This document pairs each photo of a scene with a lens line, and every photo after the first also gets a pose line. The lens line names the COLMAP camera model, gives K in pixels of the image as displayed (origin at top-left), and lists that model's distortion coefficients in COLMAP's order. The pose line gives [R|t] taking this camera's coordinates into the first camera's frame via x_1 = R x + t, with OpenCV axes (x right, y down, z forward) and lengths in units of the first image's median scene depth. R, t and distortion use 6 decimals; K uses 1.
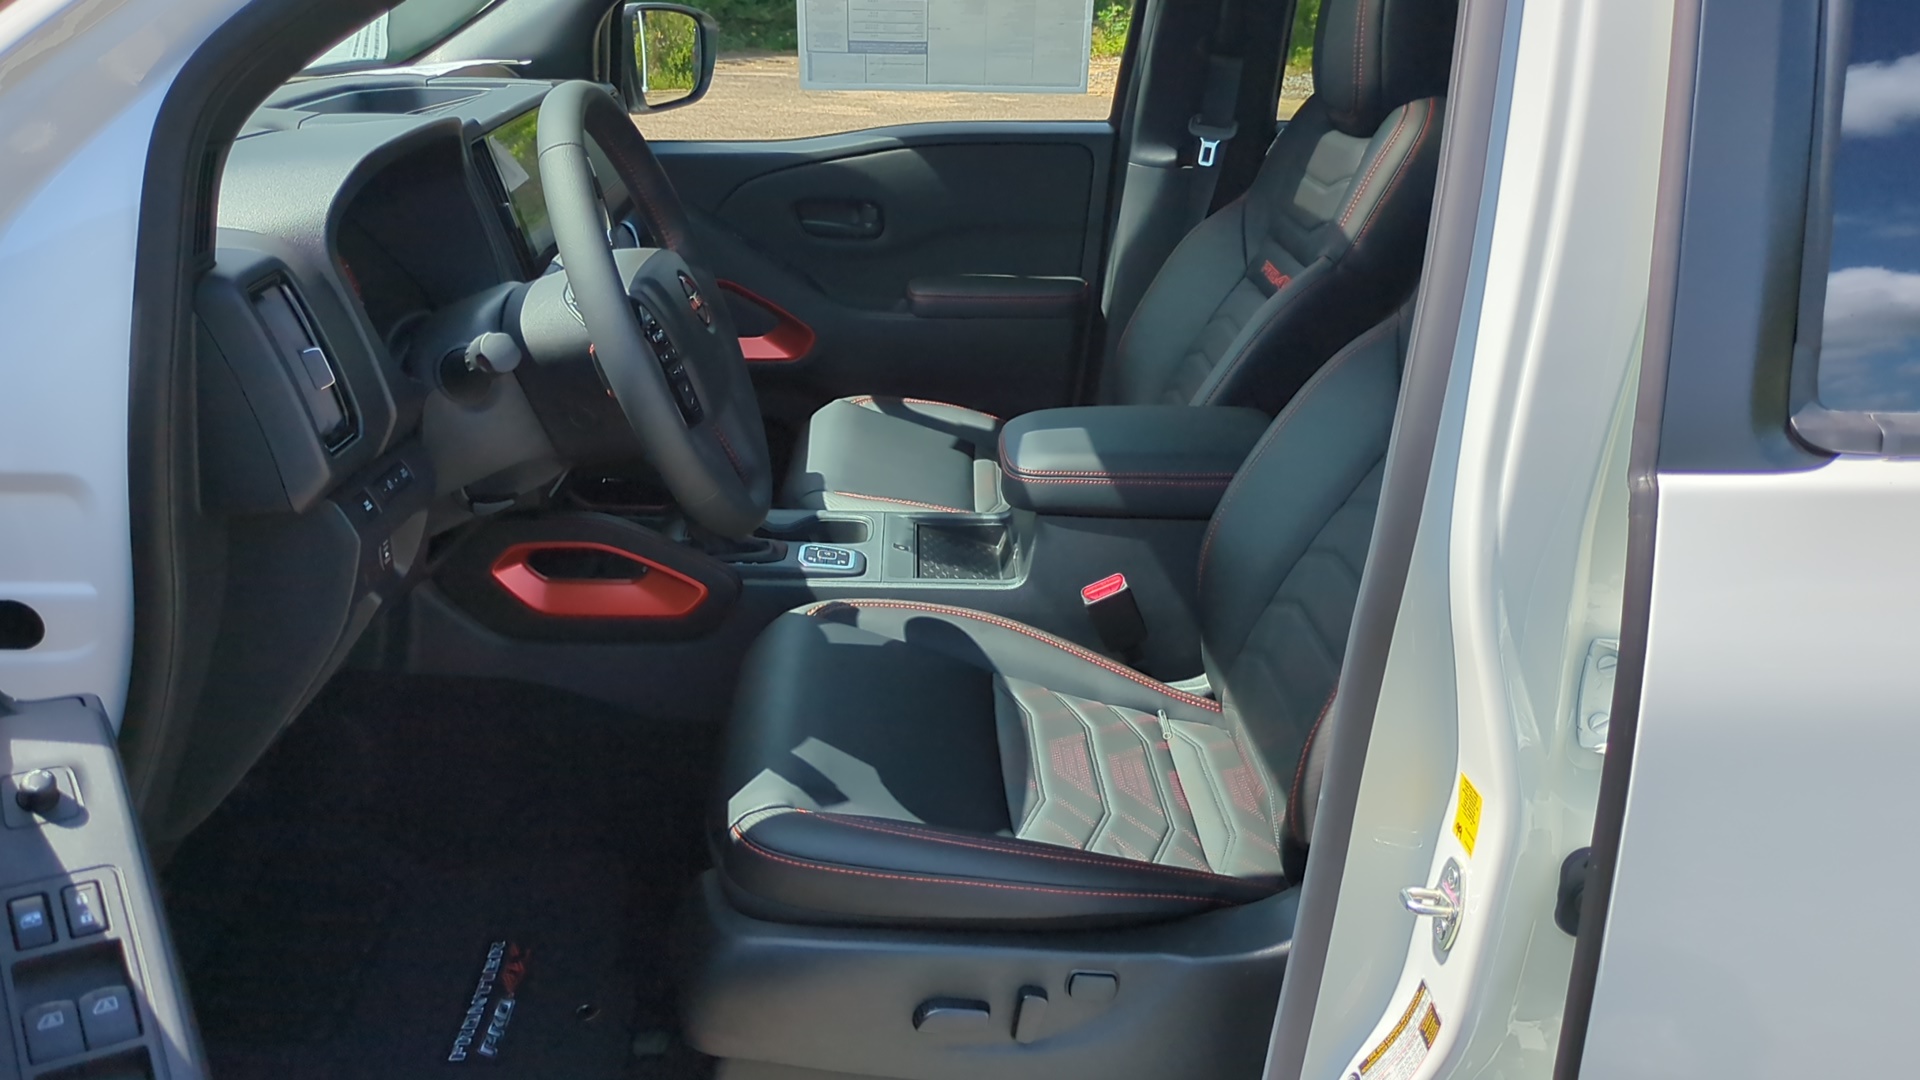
lens RADIAL K [[1621.4, 0, 960.0], [0, 1621.4, 540.0], [0, 0, 1]] dist [0.046353, -0.127540]
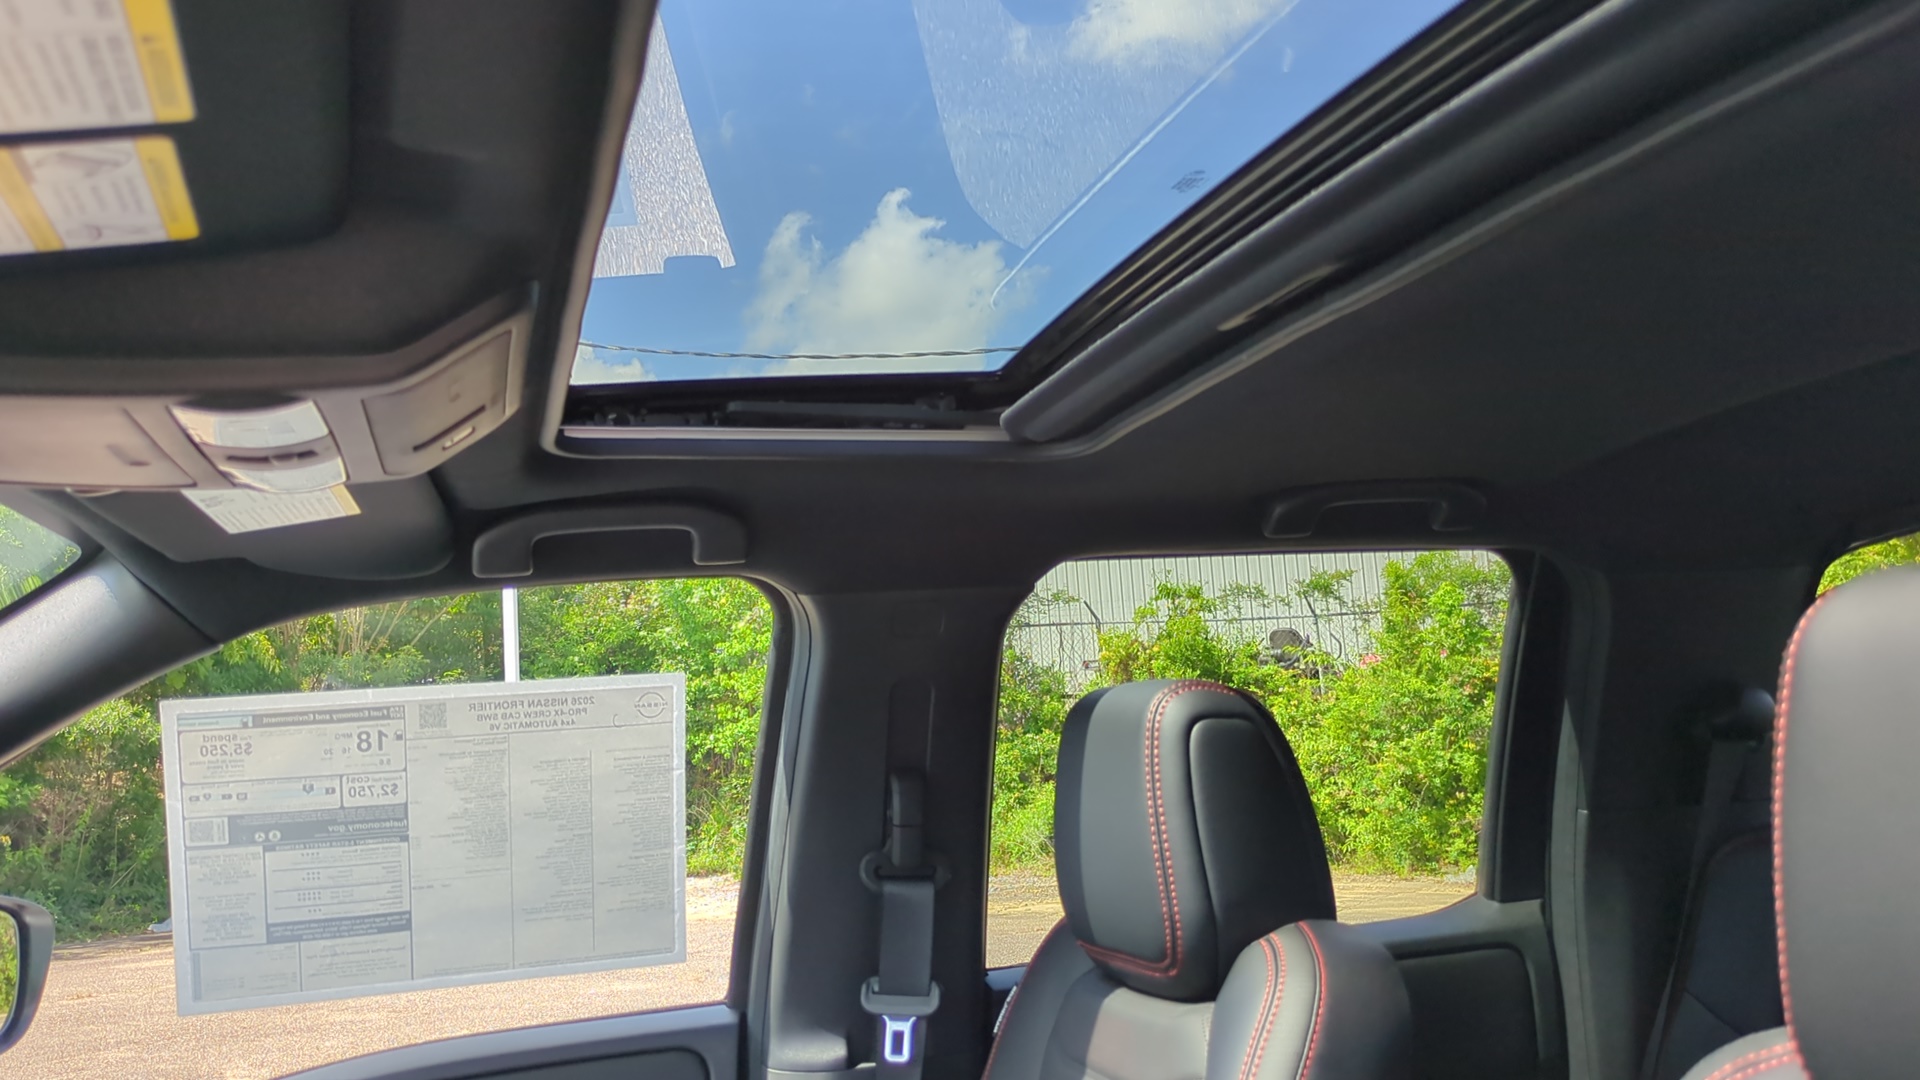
lens RADIAL K [[1621.4, 0, 960.0], [0, 1621.4, 540.0], [0, 0, 1]] dist [0.046353, -0.127540]
pose [[0.967641, -0.057321, 0.245734, 0.037493], [0.165916, 0.878264, -0.448469, -0.126878], [-0.190113, 0.474728, 0.859355, 0.392167]]
